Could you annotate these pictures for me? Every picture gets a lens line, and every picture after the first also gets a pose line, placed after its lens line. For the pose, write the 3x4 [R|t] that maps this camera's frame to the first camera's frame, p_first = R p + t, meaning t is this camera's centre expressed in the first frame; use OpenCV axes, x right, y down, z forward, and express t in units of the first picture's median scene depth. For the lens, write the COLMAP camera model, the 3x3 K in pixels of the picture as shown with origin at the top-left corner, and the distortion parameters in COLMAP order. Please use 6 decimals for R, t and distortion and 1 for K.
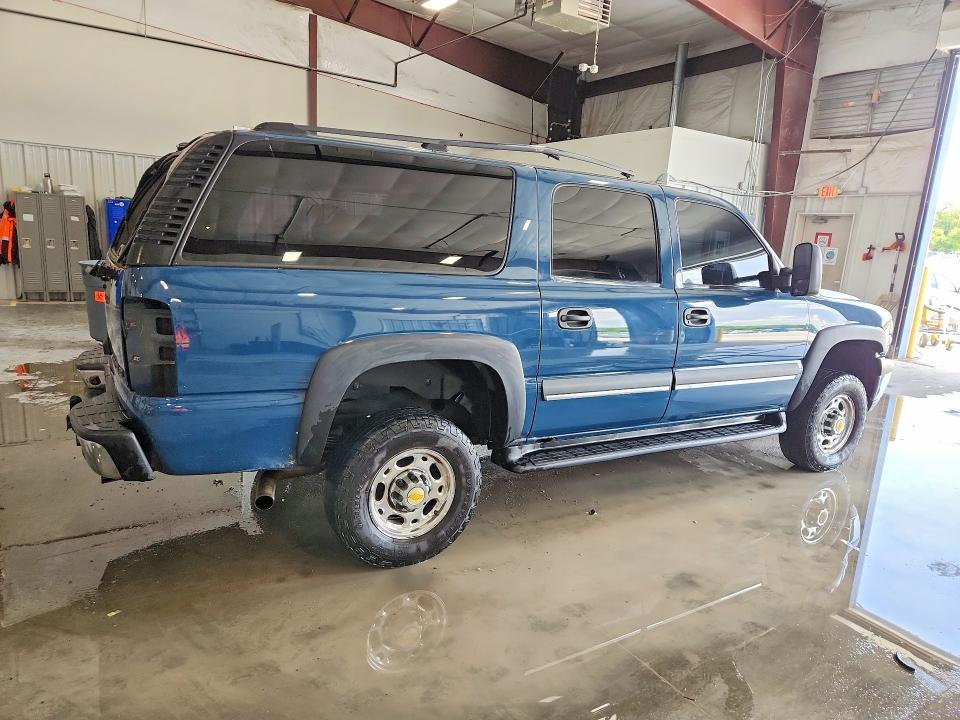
lens RADIAL K [[635.5, 0, 480.6], [0, 635.5, 360.7], [0, 0, 1]] dist [0.012032, 0.004143]
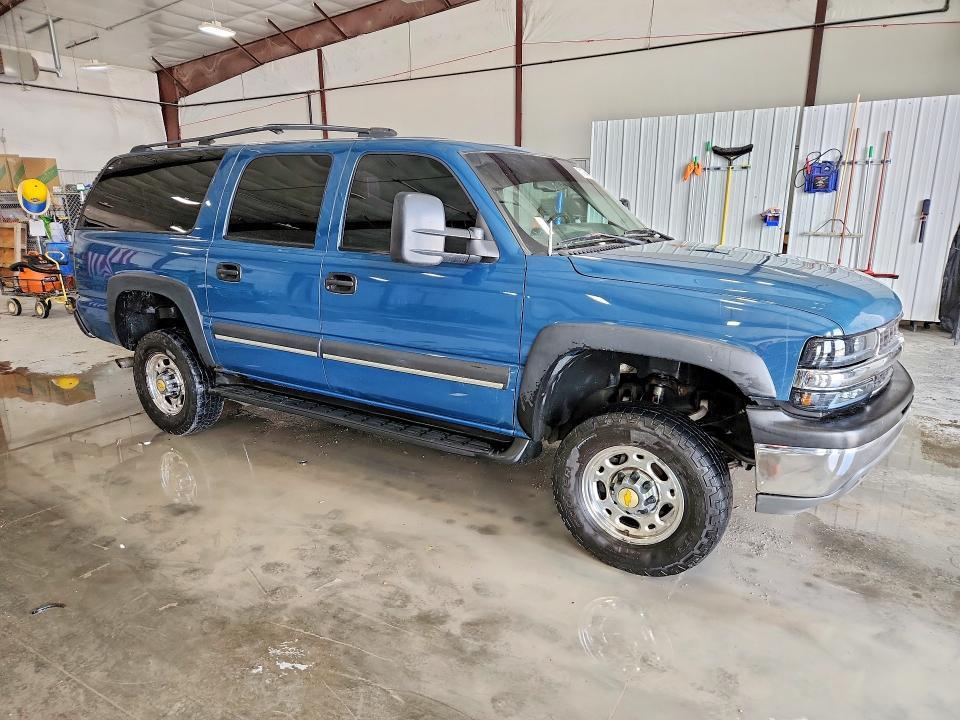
lens RADIAL K [[643.3, 0, 480.2], [0, 643.3, 363.3], [0, 0, 1]] dist [0.036764, -0.005939]
pose [[0.468173, 0.148760, -0.871025, 1.043290], [-0.146610, 0.985142, 0.089448, -0.054527], [0.871389, 0.085824, 0.483027, 0.614406]]
